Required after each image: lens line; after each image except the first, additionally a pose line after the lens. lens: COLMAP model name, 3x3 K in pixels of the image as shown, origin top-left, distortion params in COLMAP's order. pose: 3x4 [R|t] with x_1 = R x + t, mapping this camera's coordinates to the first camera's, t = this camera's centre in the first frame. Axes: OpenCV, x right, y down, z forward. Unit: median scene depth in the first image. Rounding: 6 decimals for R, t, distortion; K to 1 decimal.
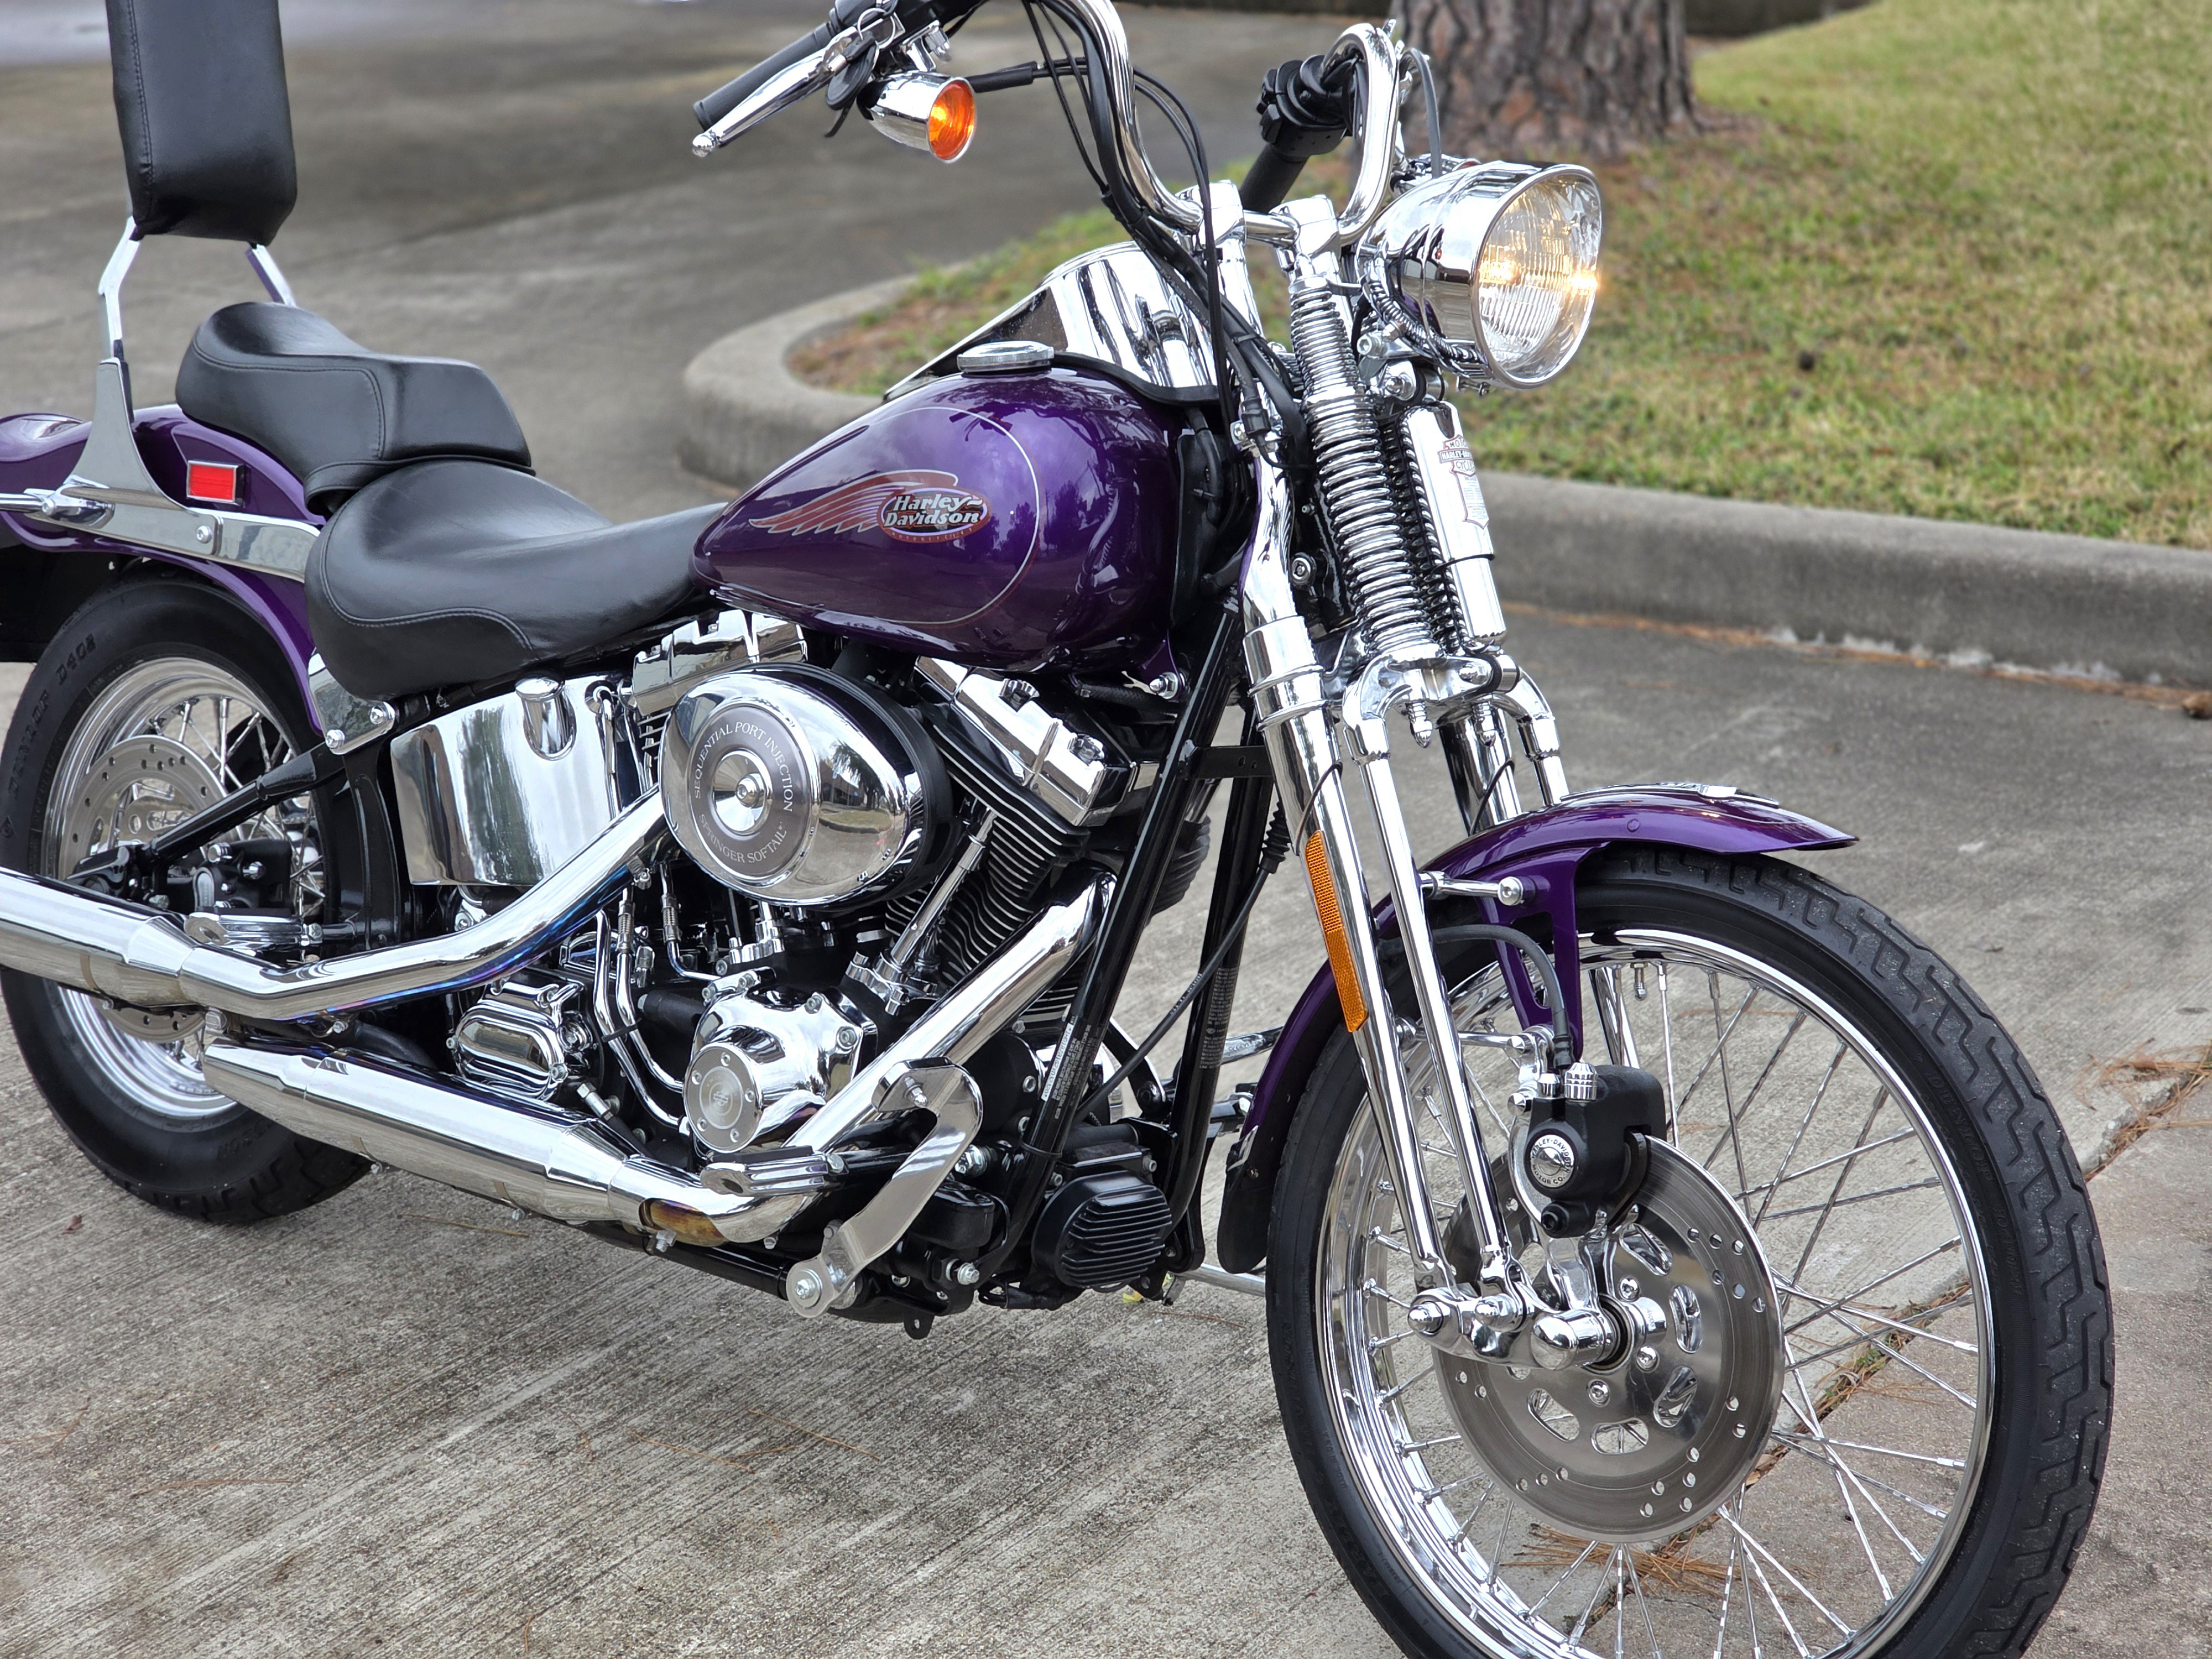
lens RADIAL K [[4175.5, 0, 1106.0], [0, 4175.5, 829.5], [0, 0, 1]] dist [0.131218, -0.096127]
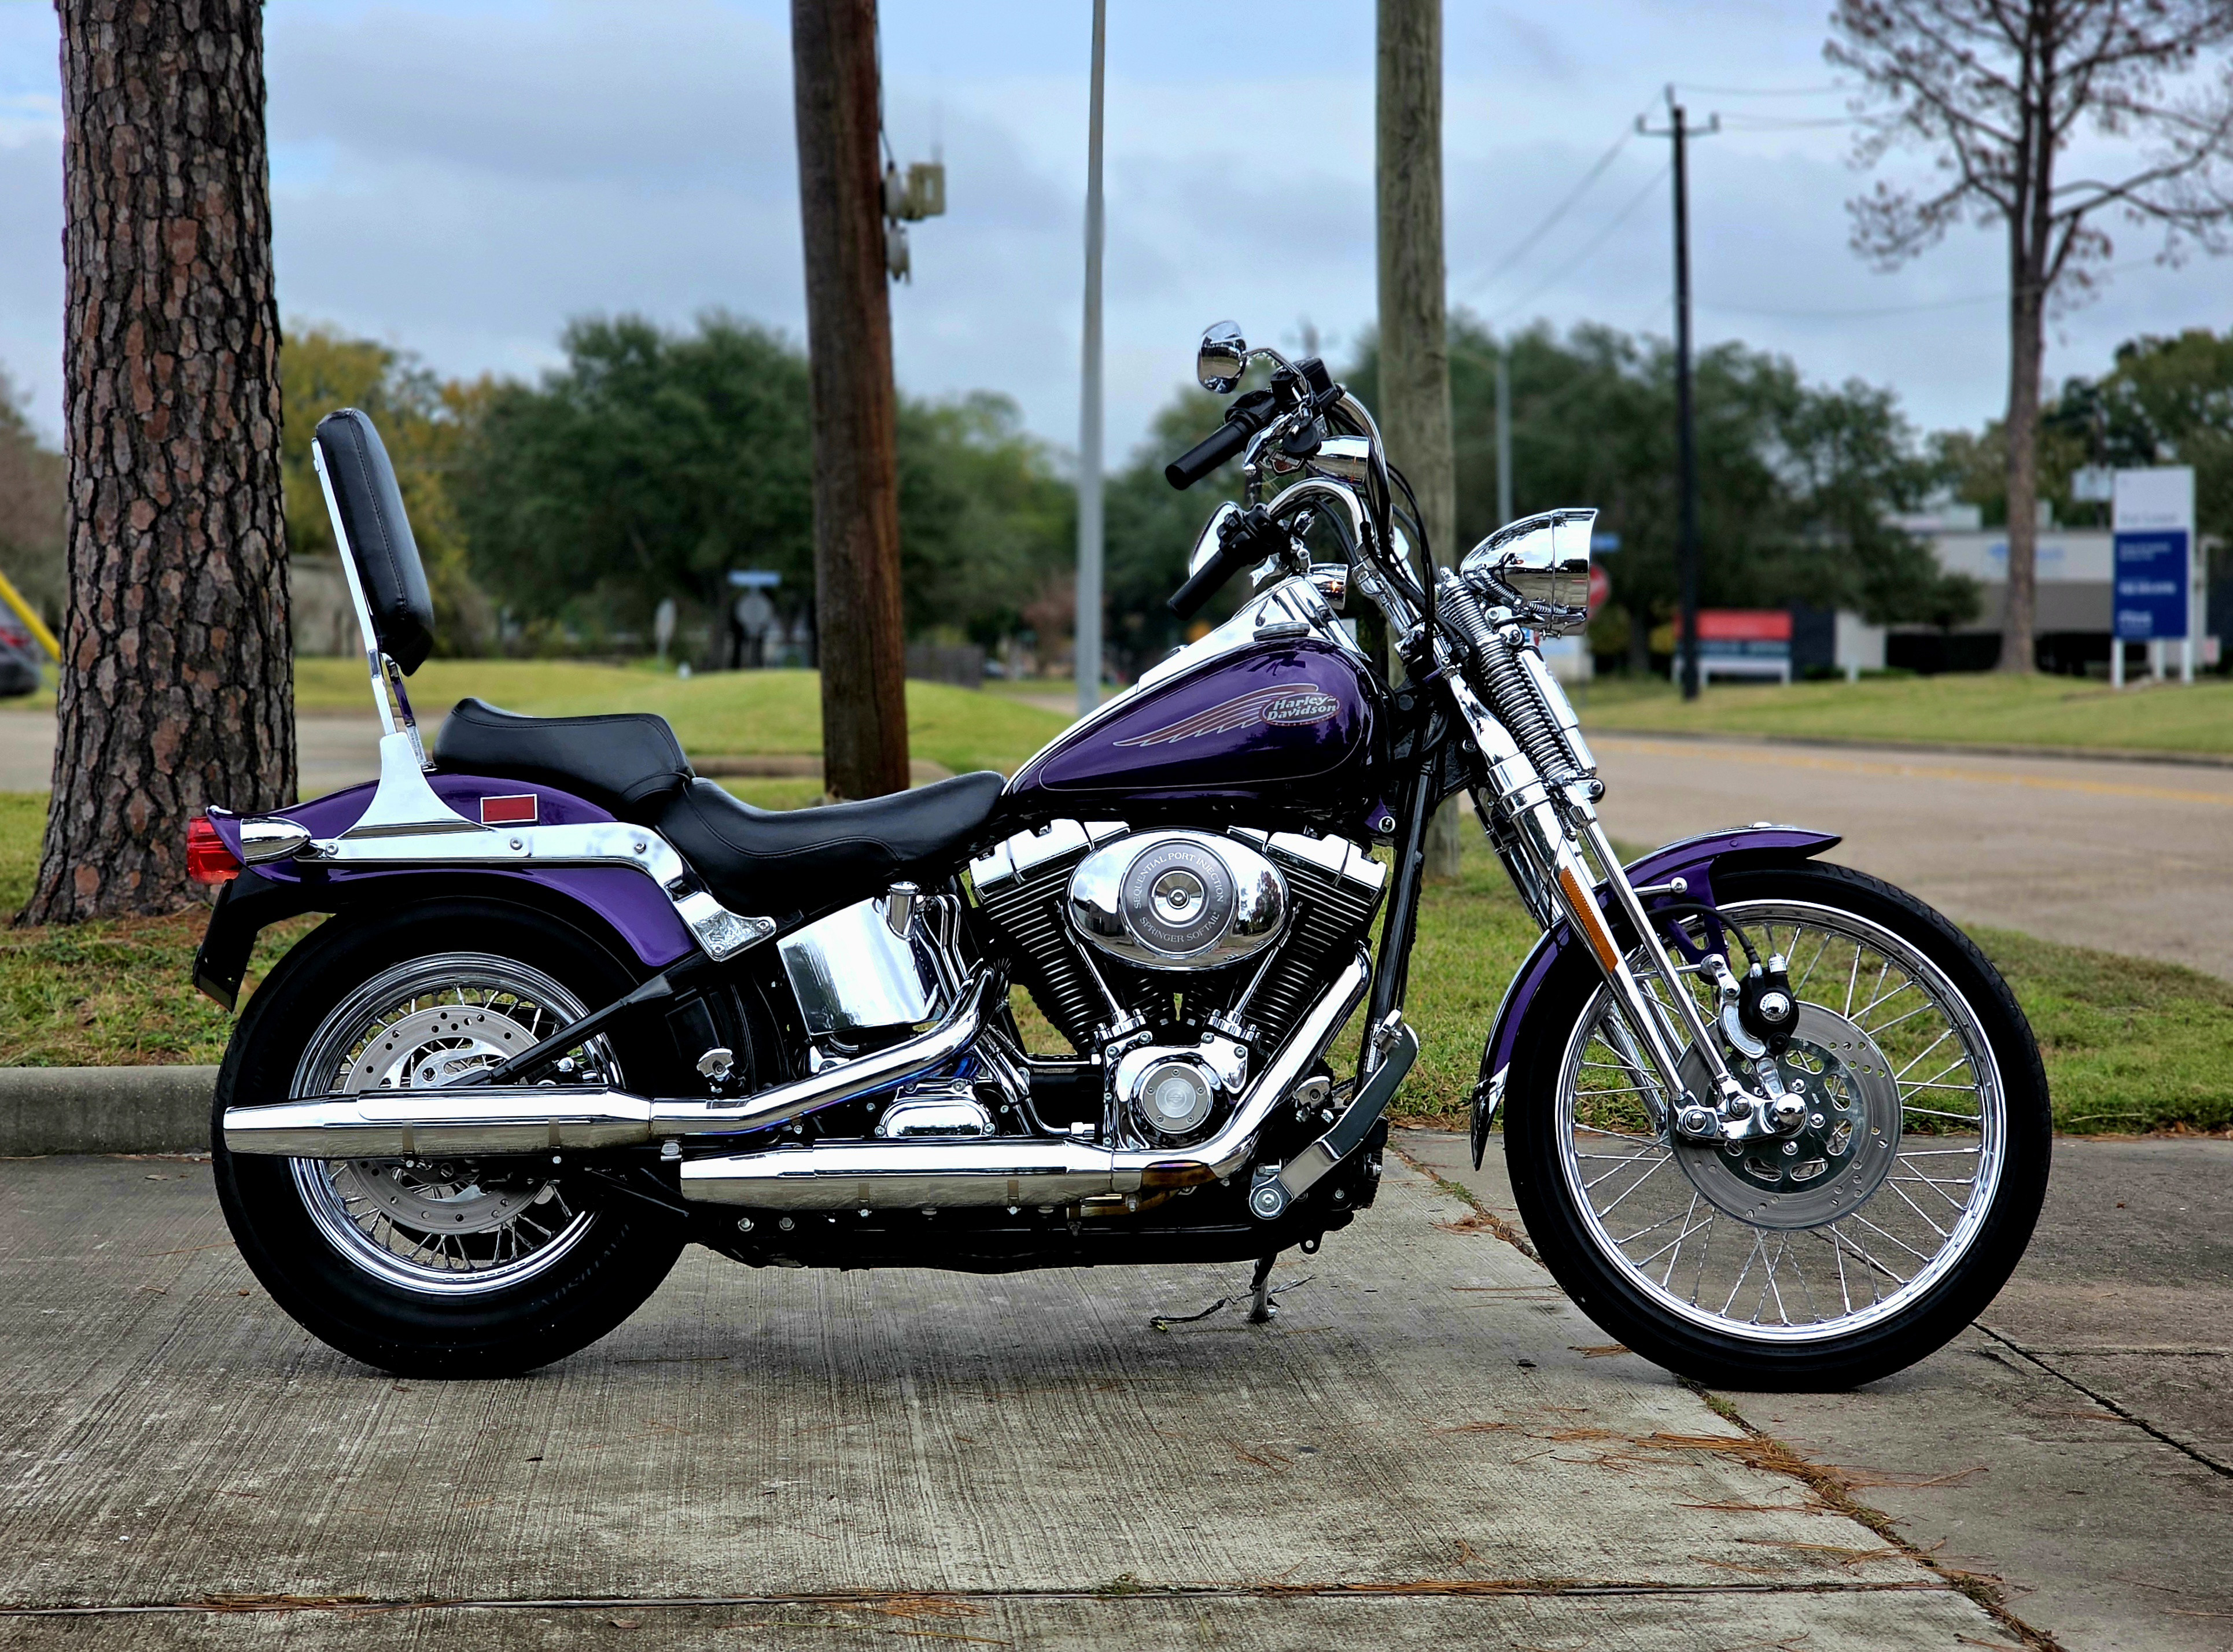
lens RADIAL K [[4277.4, 0, 1087.1], [0, 4277.4, 893.0], [0, 0, 1]] dist [0.067345, -0.026383]
pose [[0.770253, -0.000528, 0.637739, -1.022065], [0.174938, 0.961816, -0.210492, 0.289322], [-0.613276, 0.273697, 0.740934, -0.158125]]
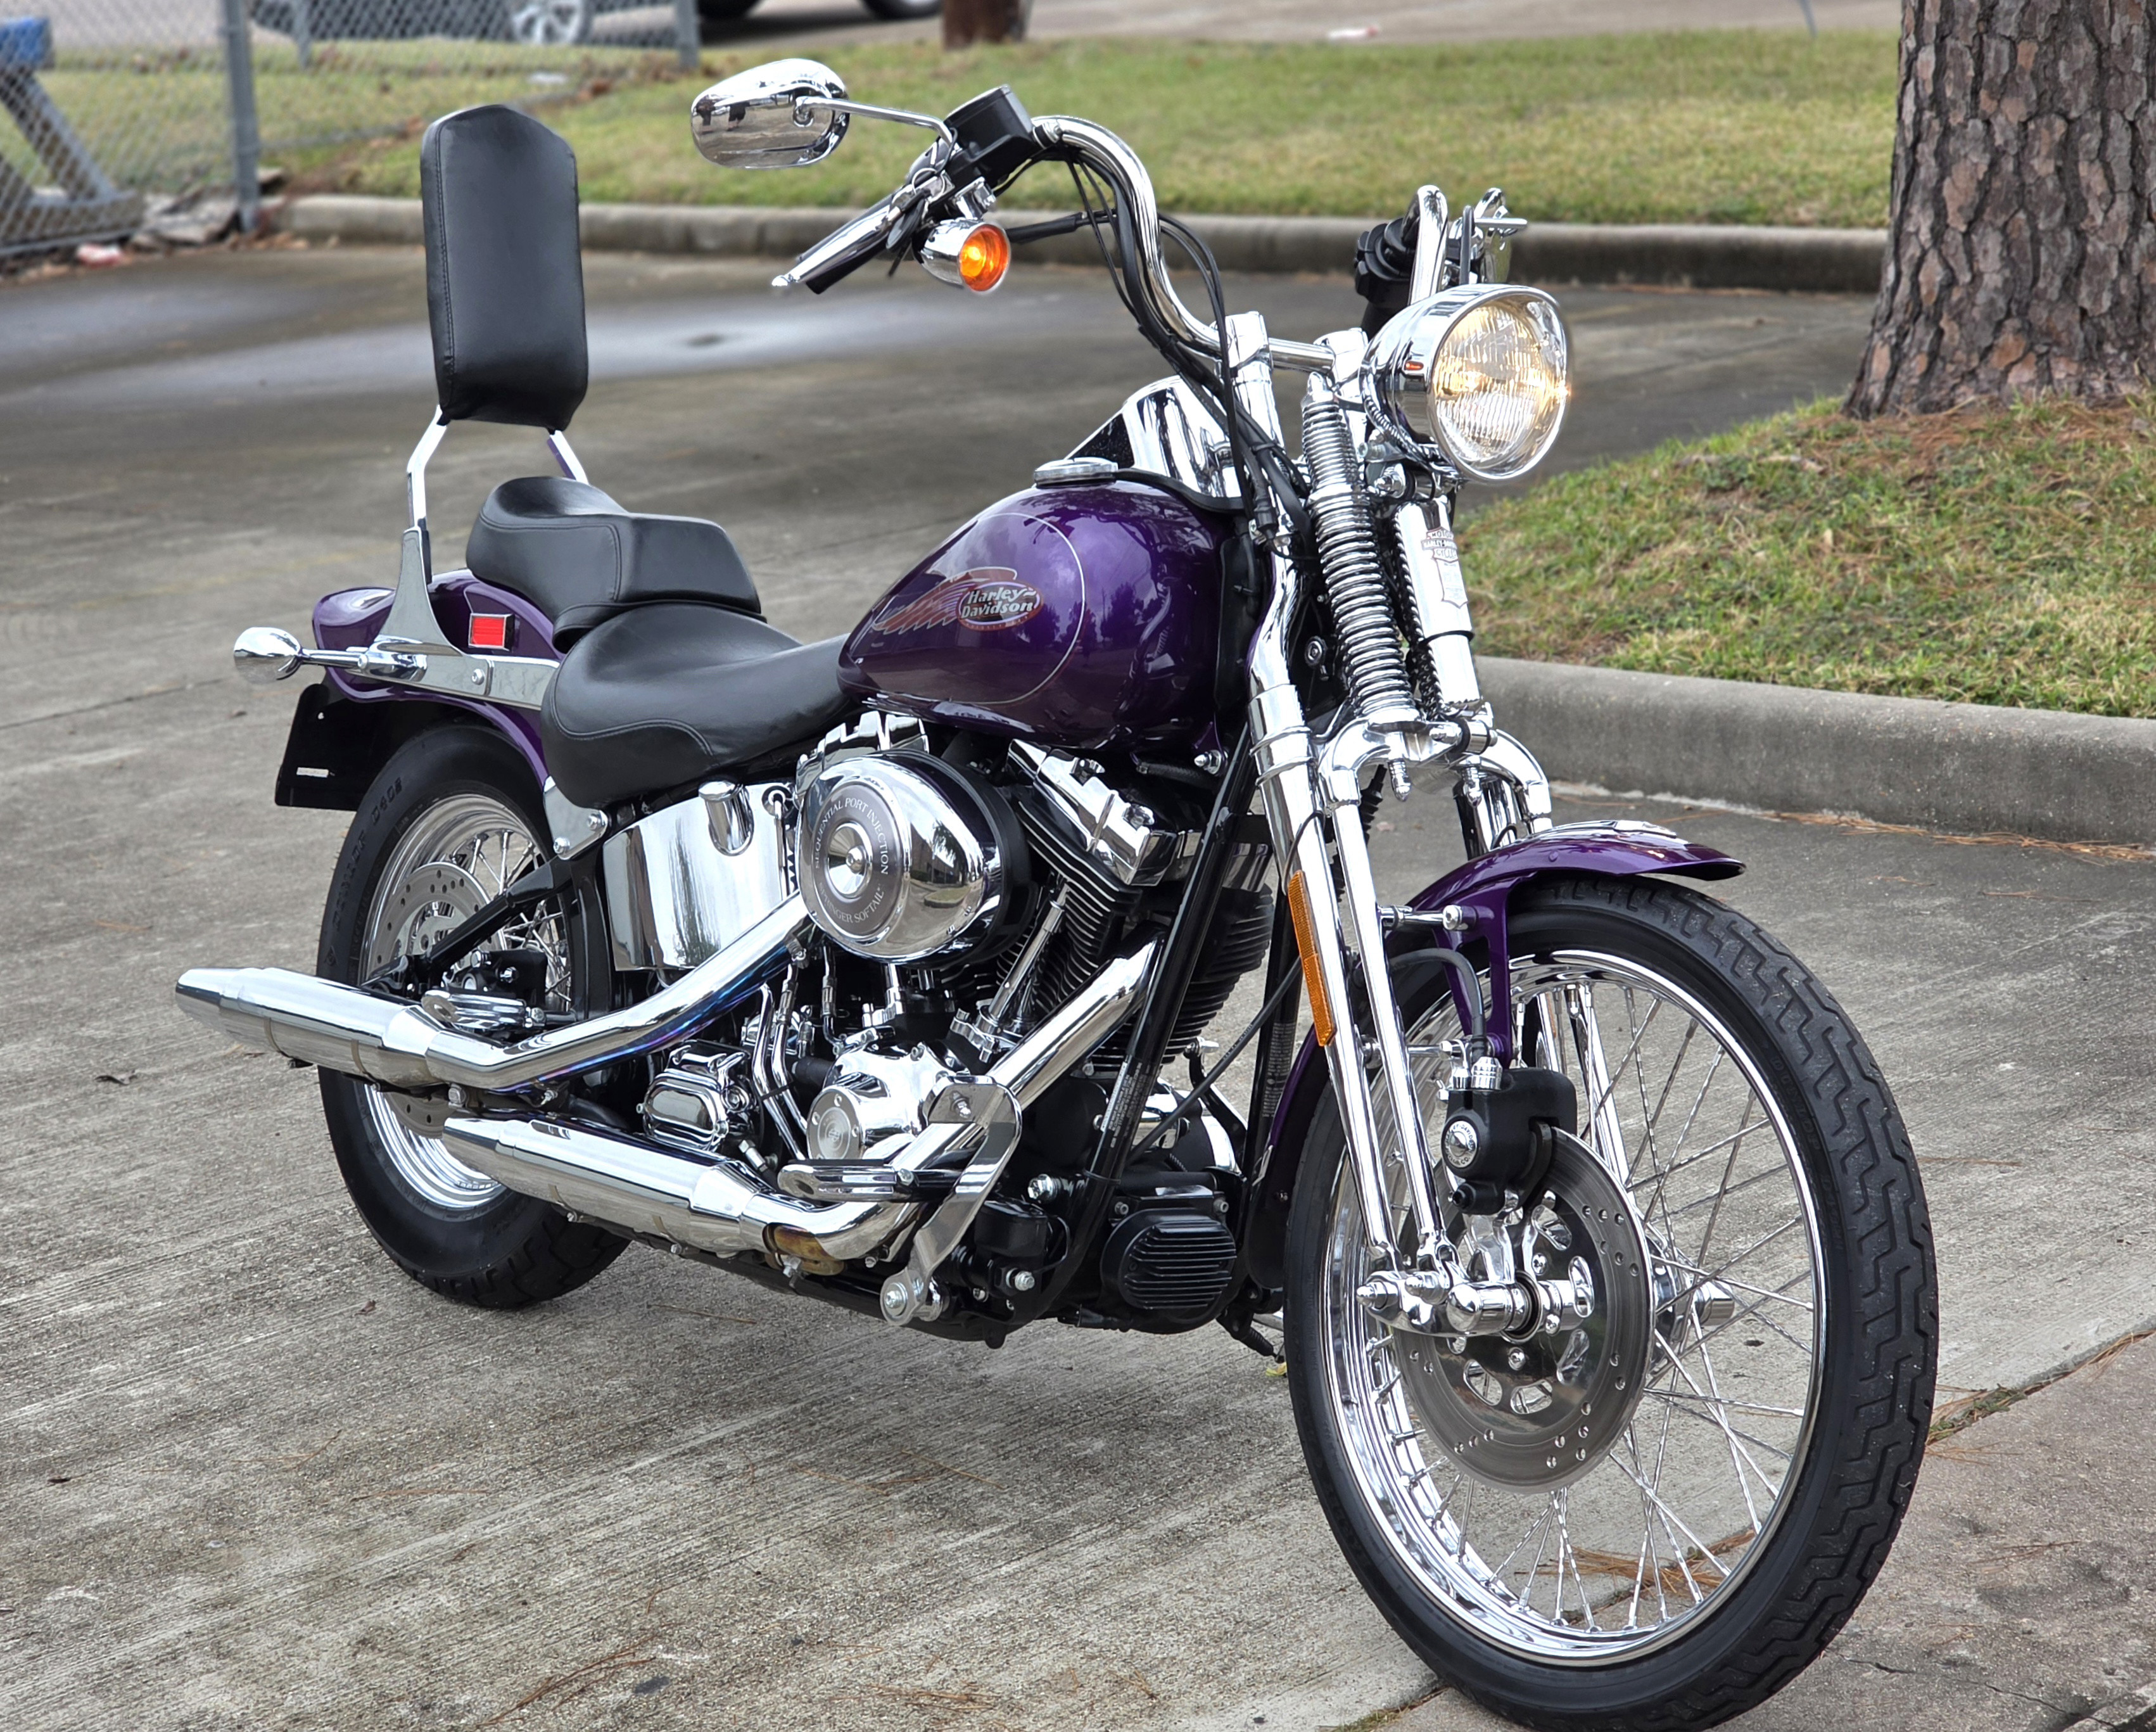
lens RADIAL K [[4762.6, 0, 1078.0], [0, 4762.6, 866.0], [0, 0, 1]] dist [0.095717, -0.093839]
pose [[0.982228, 0.002003, -0.187684, 0.193473], [-0.018346, 0.996179, -0.085383, 0.091304], [0.186795, 0.087309, 0.978511, -0.226706]]
